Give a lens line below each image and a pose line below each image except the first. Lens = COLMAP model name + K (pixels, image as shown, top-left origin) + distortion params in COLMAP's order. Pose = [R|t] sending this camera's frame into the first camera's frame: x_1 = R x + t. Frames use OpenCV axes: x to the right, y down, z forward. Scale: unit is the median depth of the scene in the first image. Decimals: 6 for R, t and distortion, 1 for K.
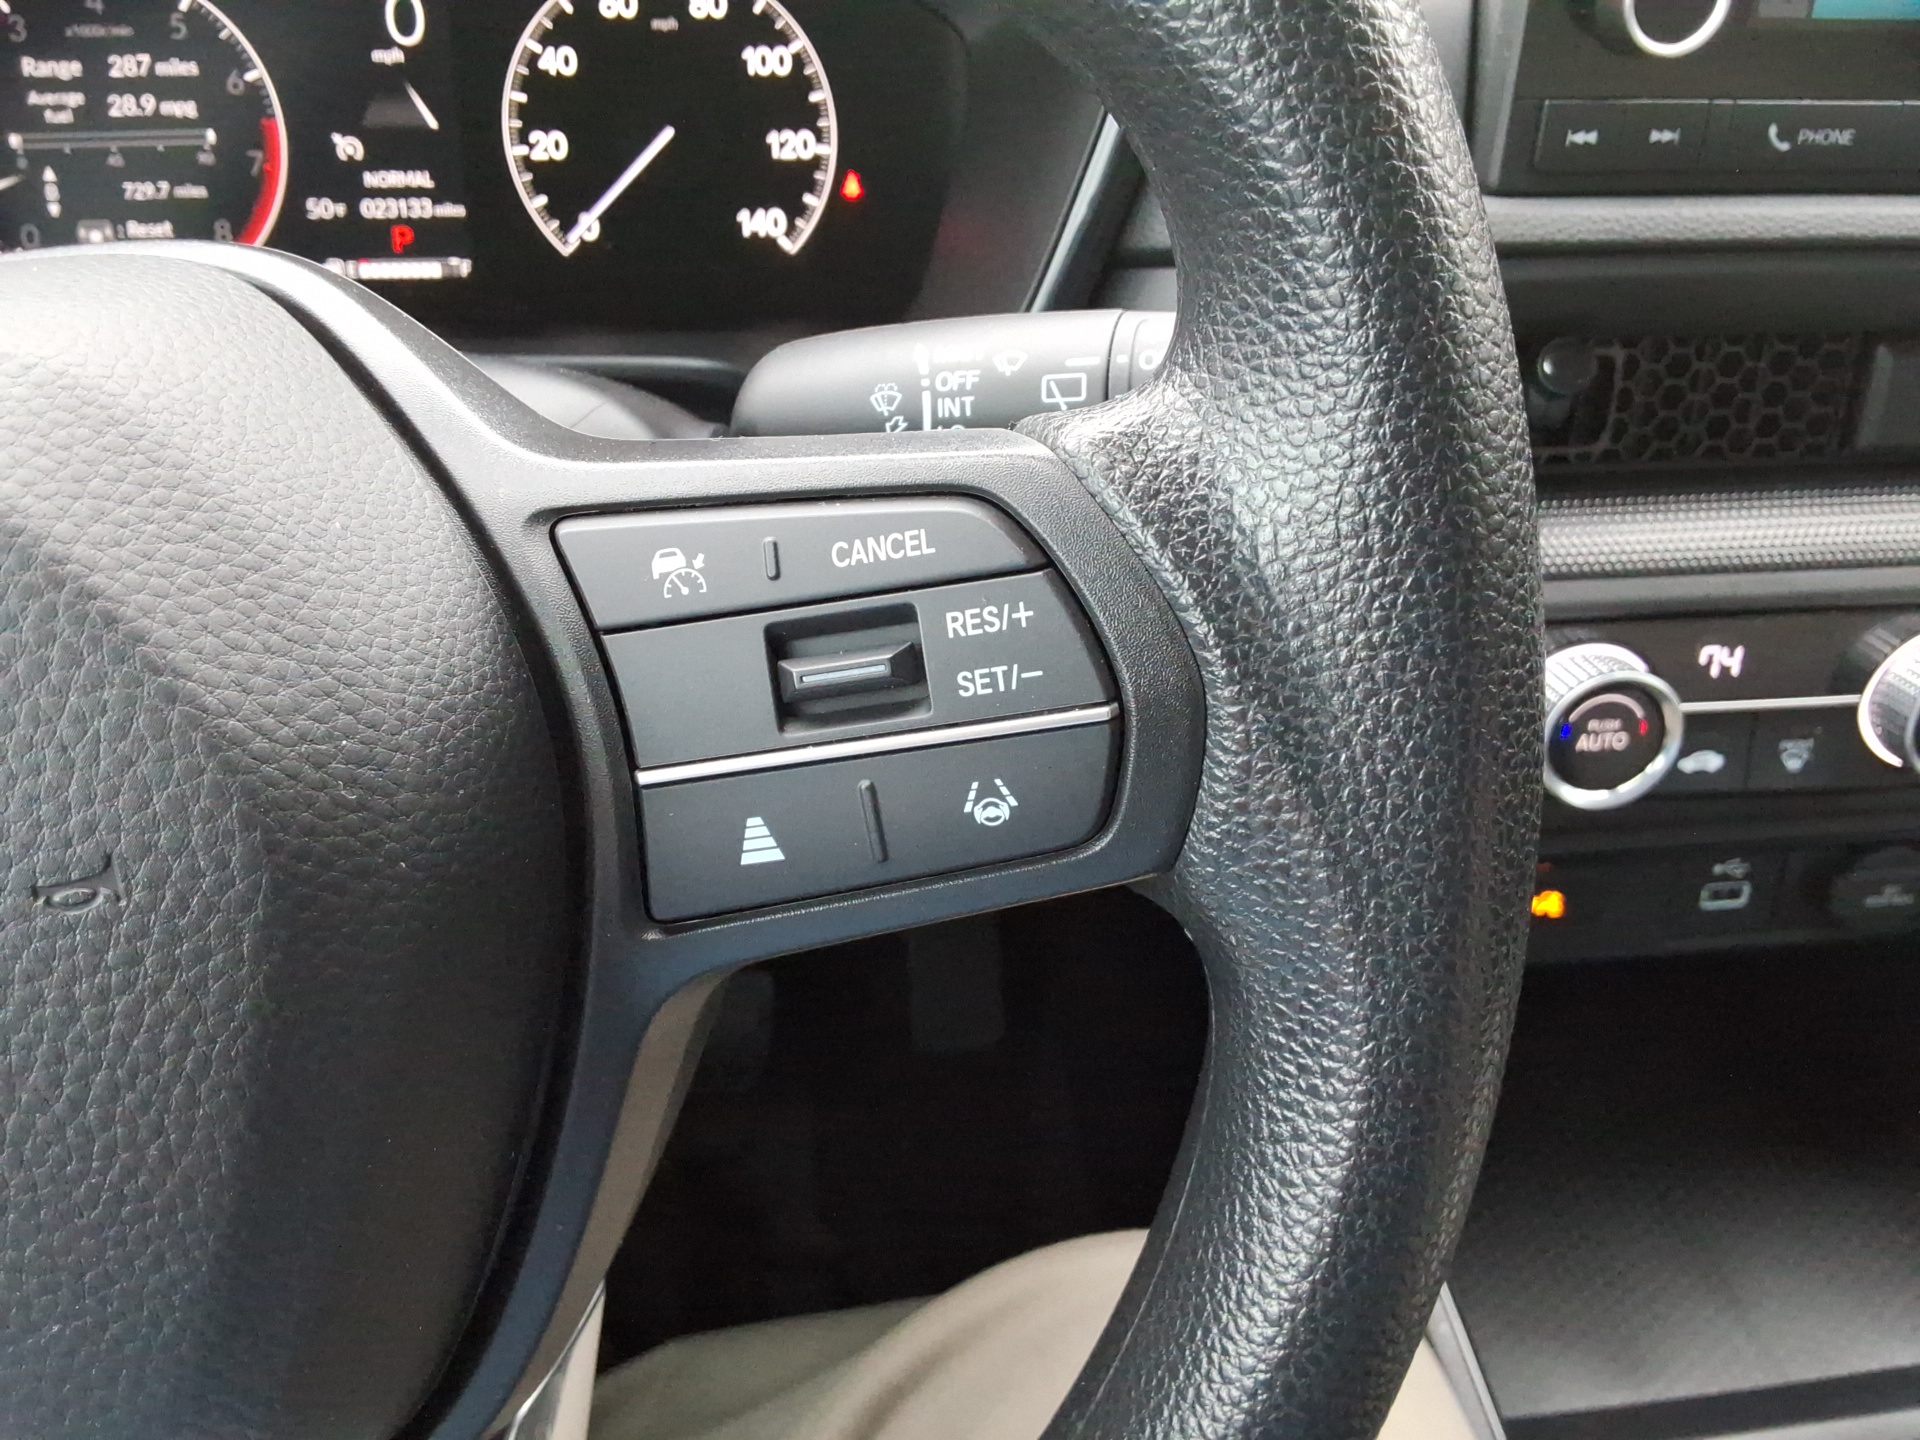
lens RADIAL K [[1545.1, 0, 970.3], [0, 1545.1, 701.5], [0, 0, 1]] dist [0.128876, -0.229363]
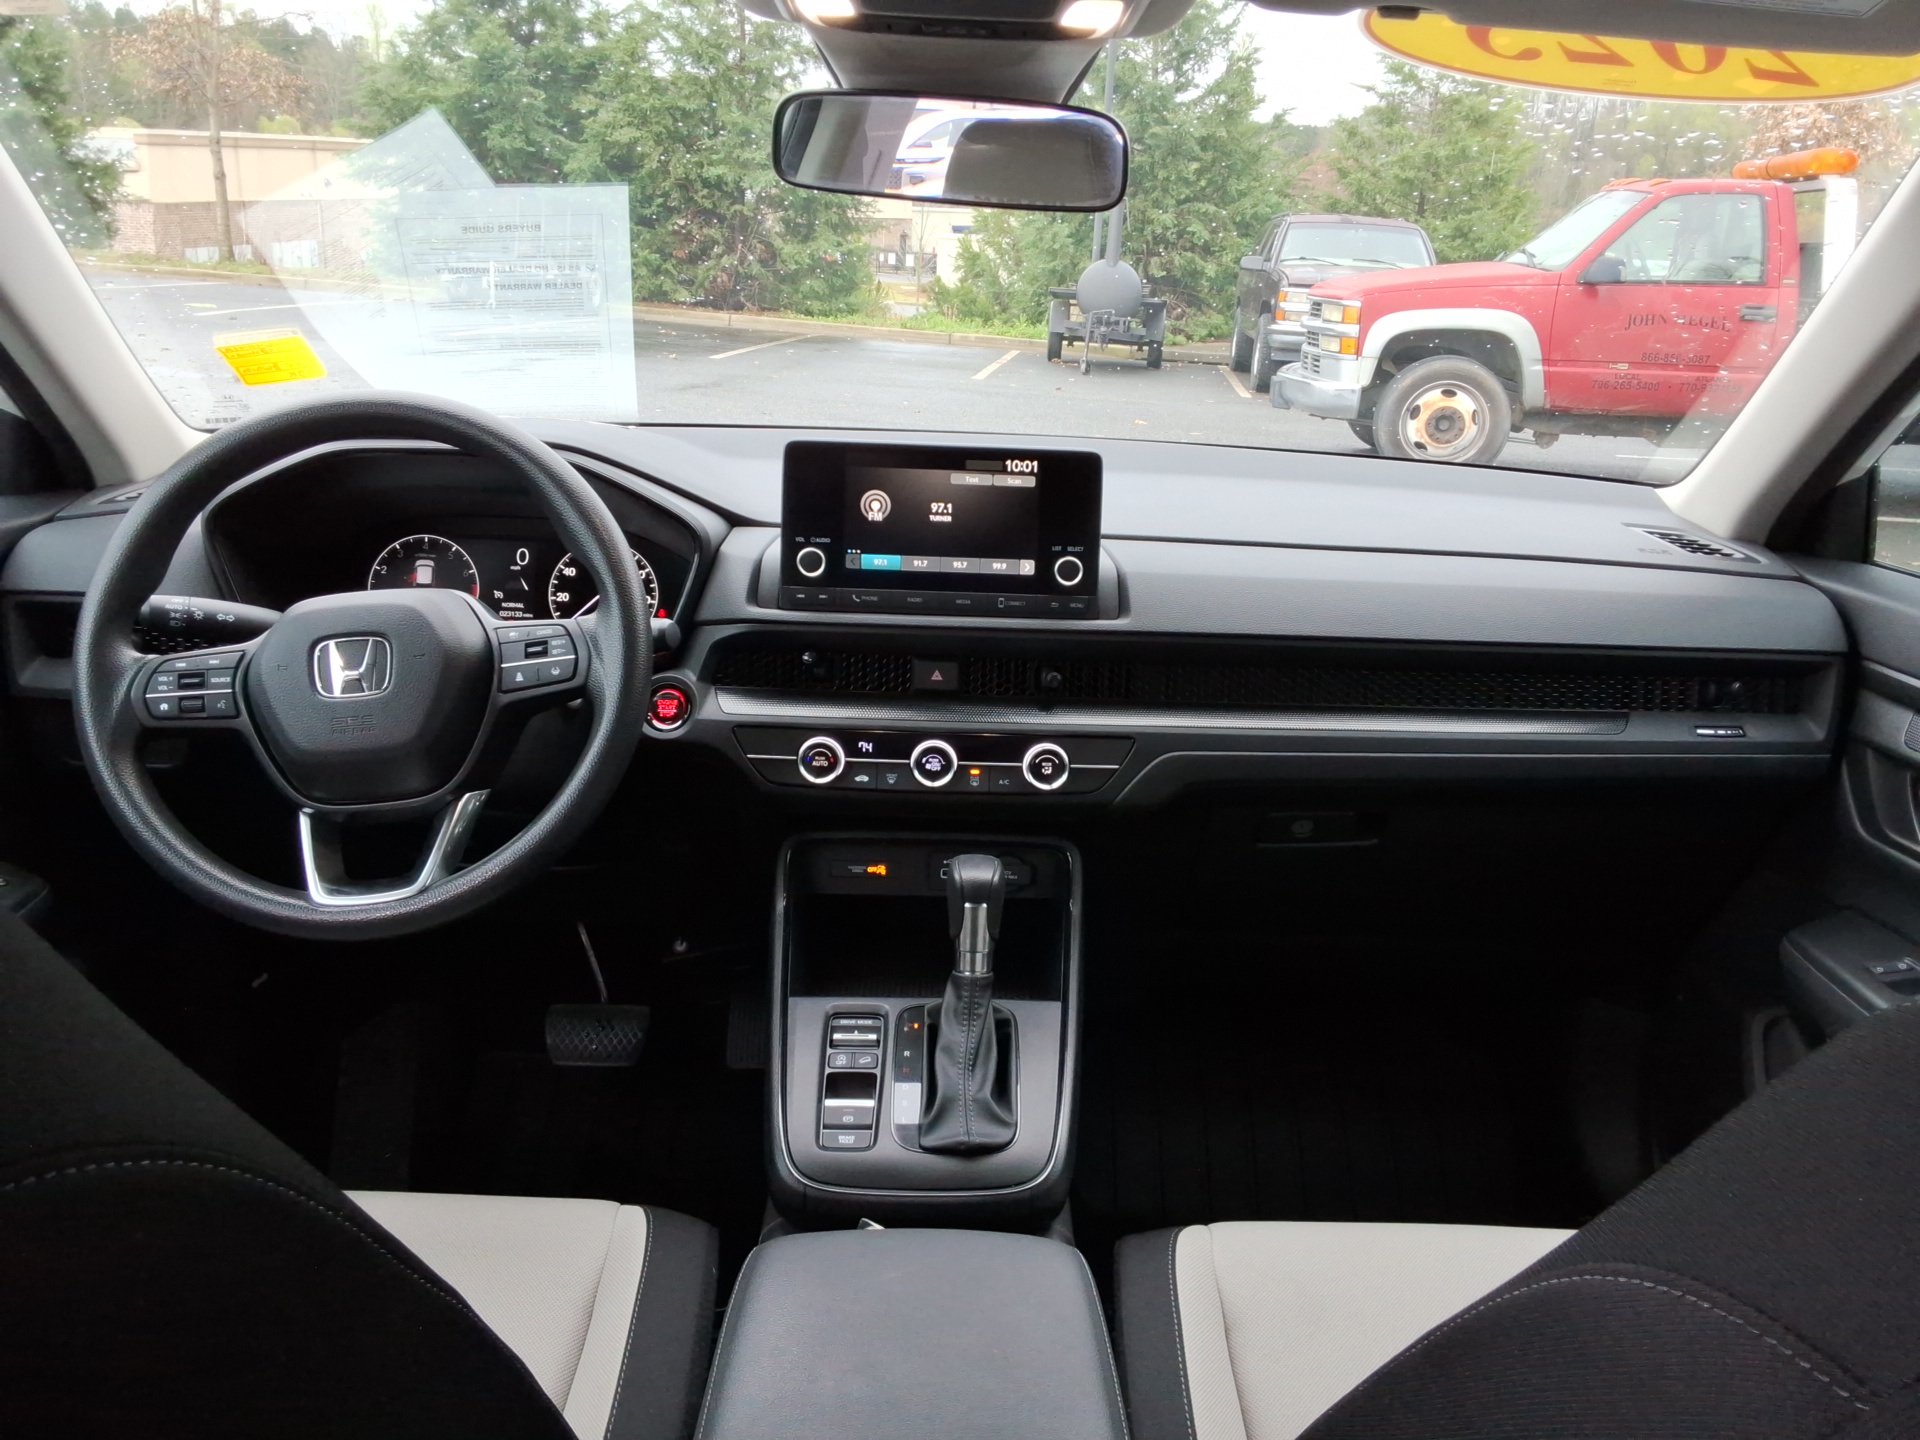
lens RADIAL K [[1536.2, 0, 982.3], [0, 1536.2, 702.1], [0, 0, 1]] dist [0.108667, -0.172063]
pose [[0.994145, 0.044546, -0.098446, 0.878111], [-0.074184, 0.943803, -0.322075, 0.774191], [0.078566, 0.327492, 0.941582, -1.761853]]
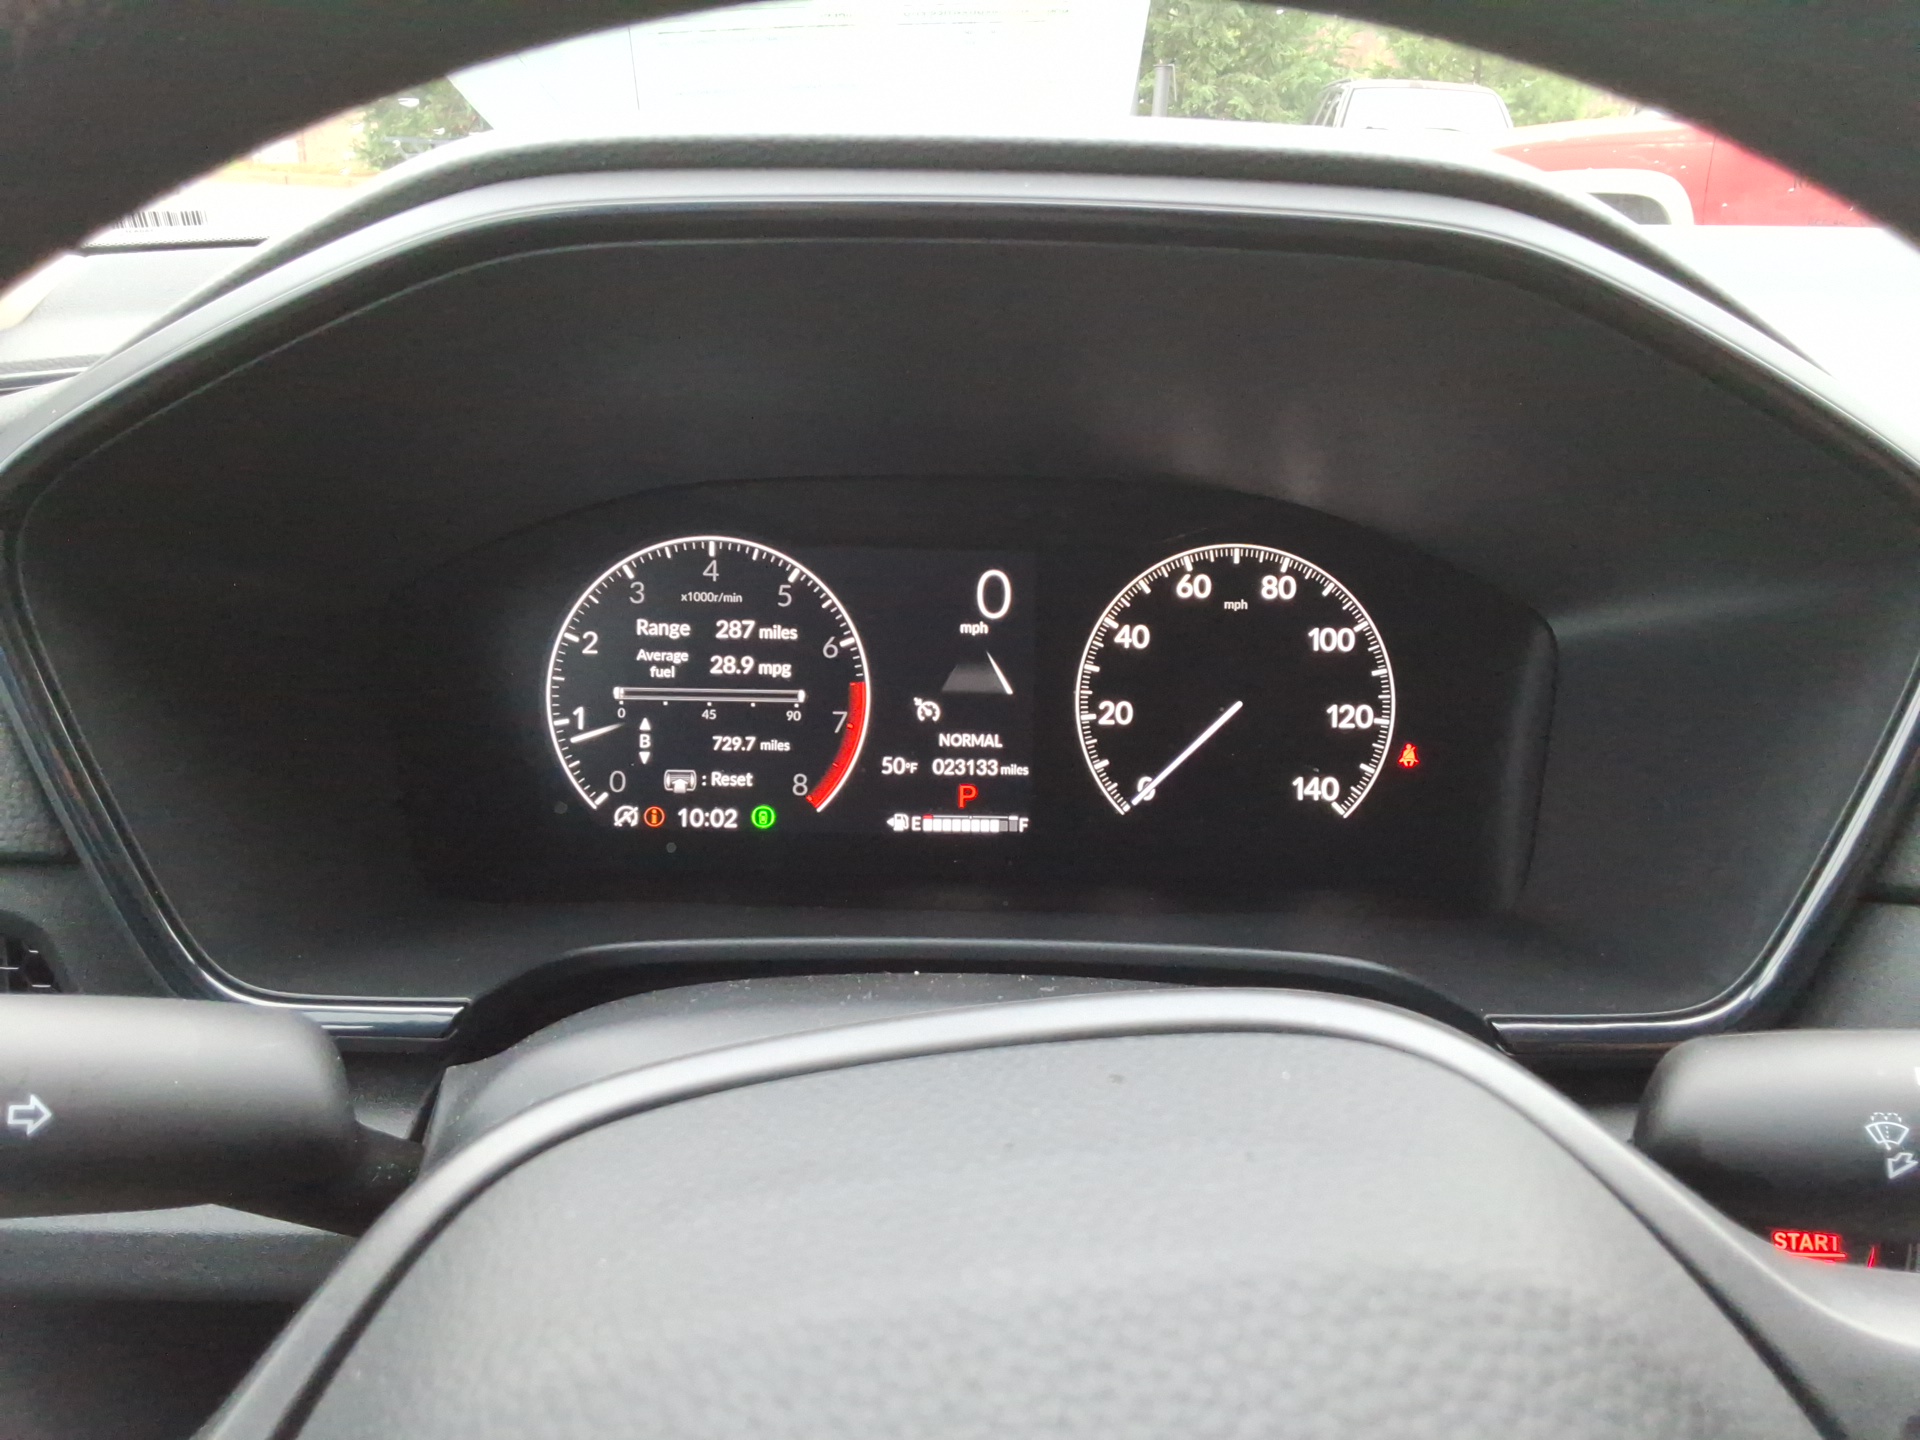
lens RADIAL K [[1536.2, 0, 982.3], [0, 1536.2, 702.1], [0, 0, 1]] dist [0.108667, -0.172063]
pose [[0.994901, 0.033546, -0.095109, -0.269739], [-0.057614, 0.963078, -0.262984, -0.094402], [0.082775, 0.267123, 0.960101, 0.025796]]
